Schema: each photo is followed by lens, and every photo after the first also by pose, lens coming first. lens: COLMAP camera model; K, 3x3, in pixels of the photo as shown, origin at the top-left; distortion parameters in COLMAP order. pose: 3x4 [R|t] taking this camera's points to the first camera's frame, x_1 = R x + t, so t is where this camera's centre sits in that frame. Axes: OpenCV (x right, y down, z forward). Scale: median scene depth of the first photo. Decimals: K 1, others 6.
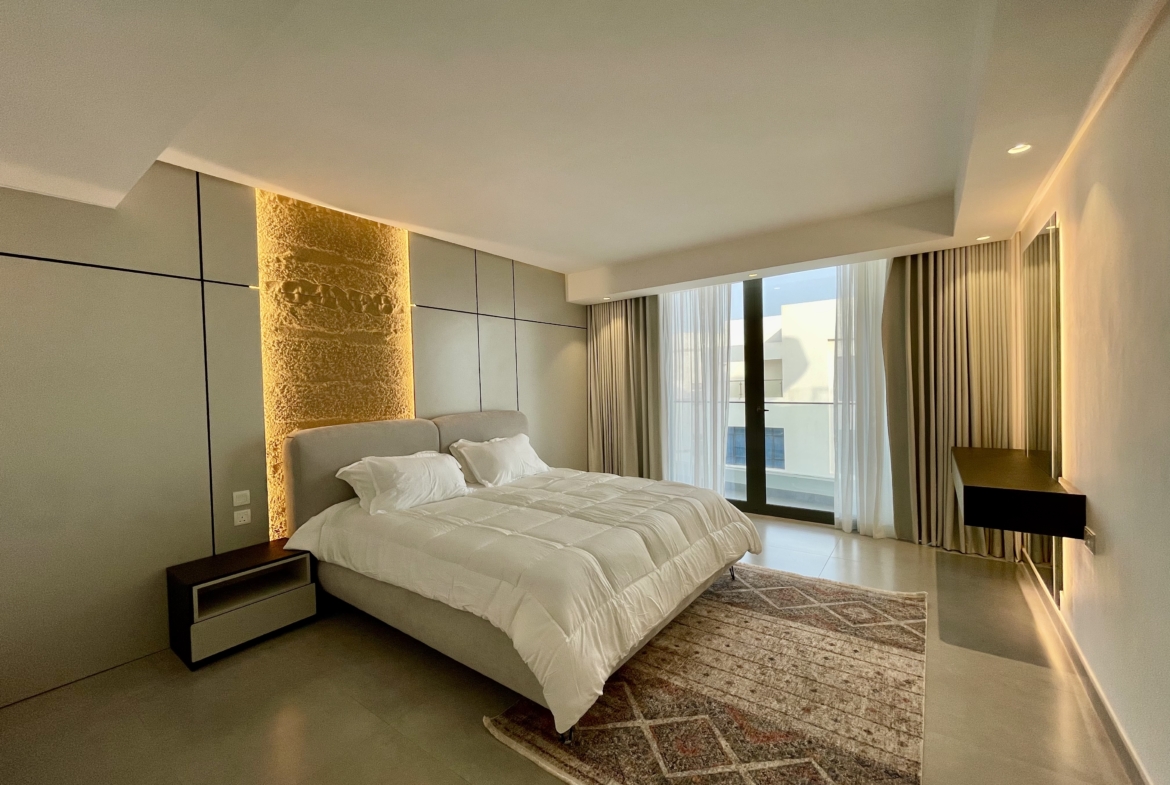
lens RADIAL K [[475.0, 0, 581.8], [0, 475.0, 393.8], [0, 0, 1]] dist [0.000400, 0.000335]
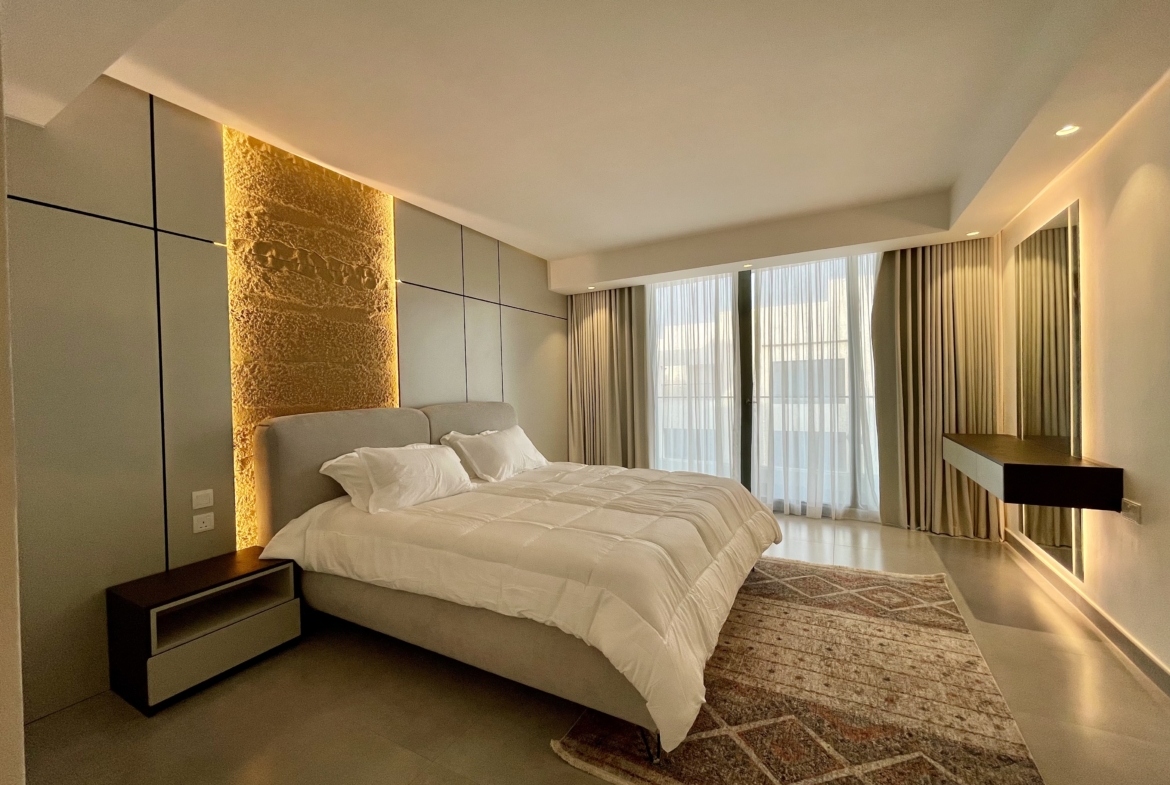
lens RADIAL K [[475.0, 0, 581.8], [0, 475.0, 393.8], [0, 0, 1]] dist [0.000400, 0.000335]
pose [[0.990644, 0.002772, 0.136446, -0.173209], [-0.001374, 0.999946, -0.010334, 0.043538], [-0.136467, 0.010050, 0.990594, 0.092457]]
